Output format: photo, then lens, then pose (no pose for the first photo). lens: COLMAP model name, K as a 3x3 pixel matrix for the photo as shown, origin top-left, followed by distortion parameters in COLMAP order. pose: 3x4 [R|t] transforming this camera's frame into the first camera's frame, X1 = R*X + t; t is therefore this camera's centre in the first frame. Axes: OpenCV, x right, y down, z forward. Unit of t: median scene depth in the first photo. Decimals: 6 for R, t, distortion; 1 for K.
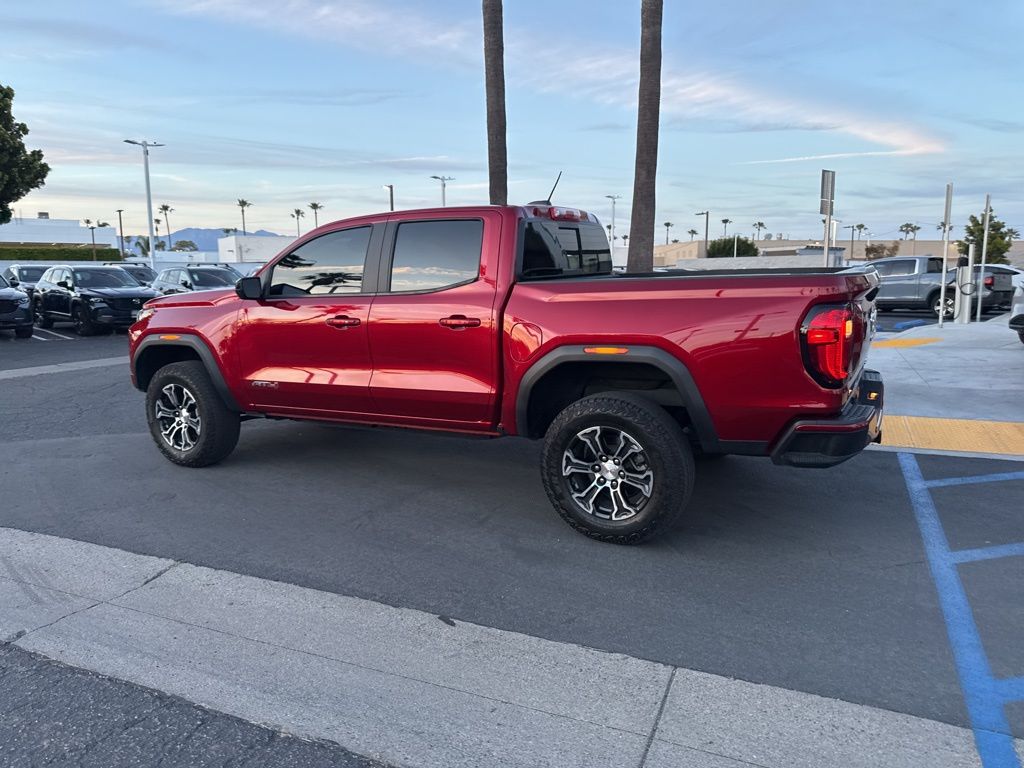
lens RADIAL K [[724.2, 0, 504.8], [0, 724.2, 374.4], [0, 0, 1]] dist [0.015496, -0.020082]
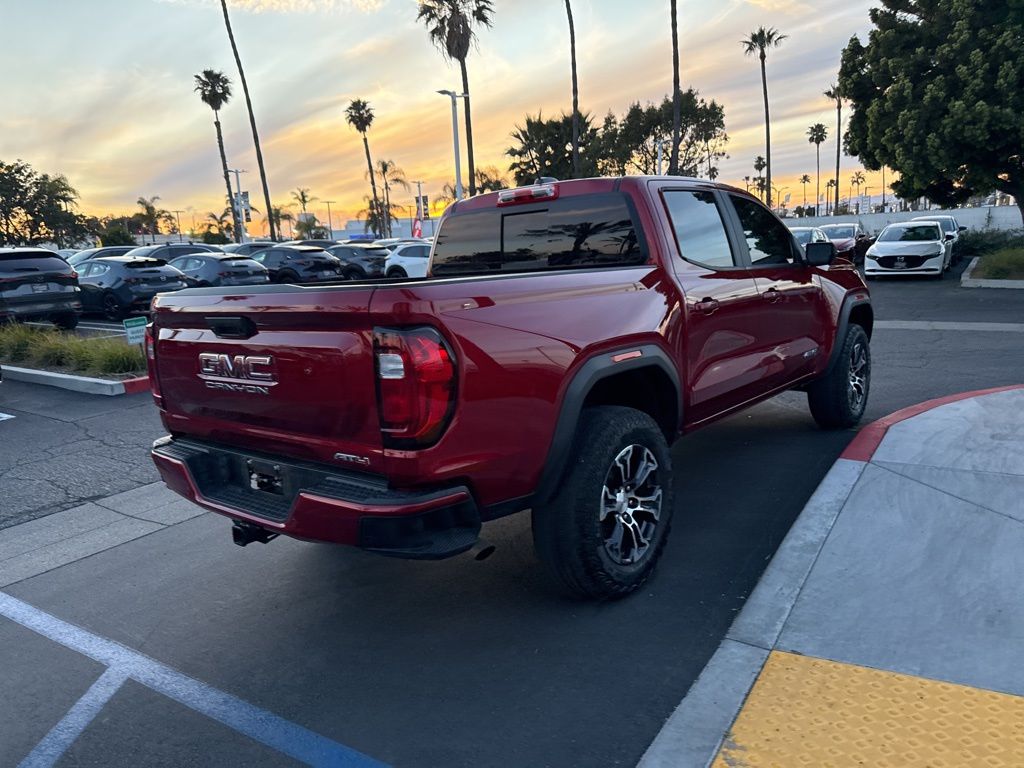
lens RADIAL K [[724.2, 0, 506.3], [0, 724.2, 386.5], [0, 0, 1]] dist [0.015496, -0.020082]
pose [[-0.173266, 0.203856, -0.963546, 1.125304], [-0.086504, 0.971413, 0.221075, -0.228603], [0.981069, 0.121656, -0.150678, 1.359524]]
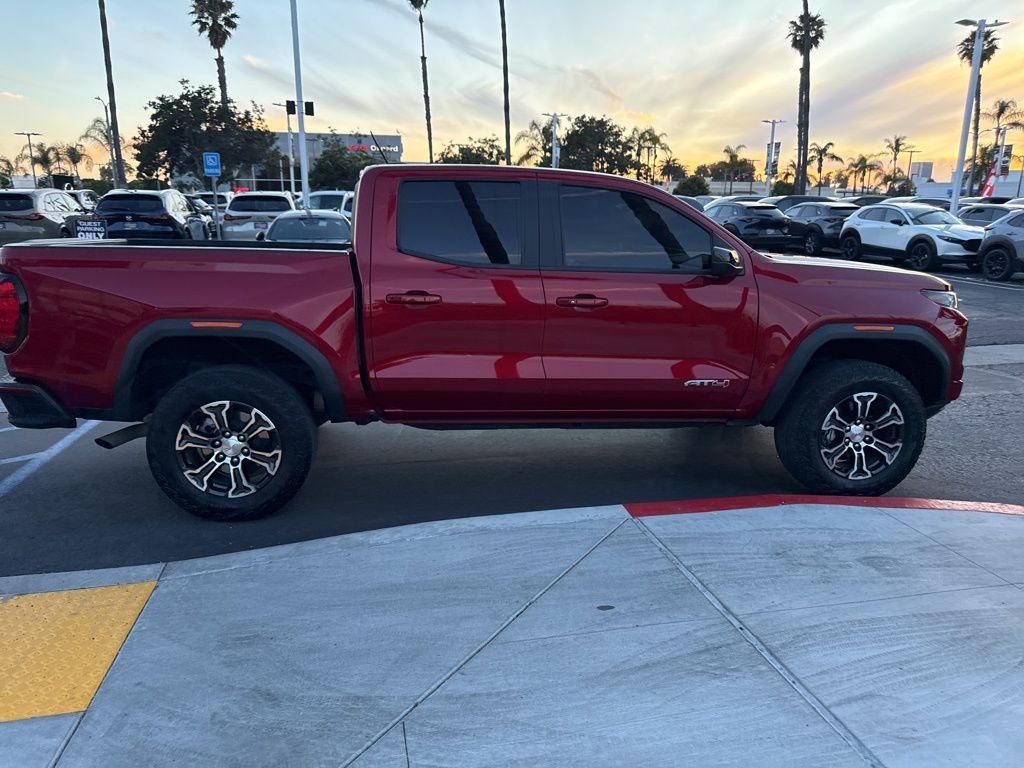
lens RADIAL K [[724.2, 0, 510.0], [0, 724.2, 383.3], [0, 0, 1]] dist [0.015496, -0.020082]
pose [[-0.802806, 0.142776, -0.578893, 0.618702], [-0.083416, 0.934462, 0.346153, -0.380259], [0.590376, 0.326183, -0.738282, 2.266782]]
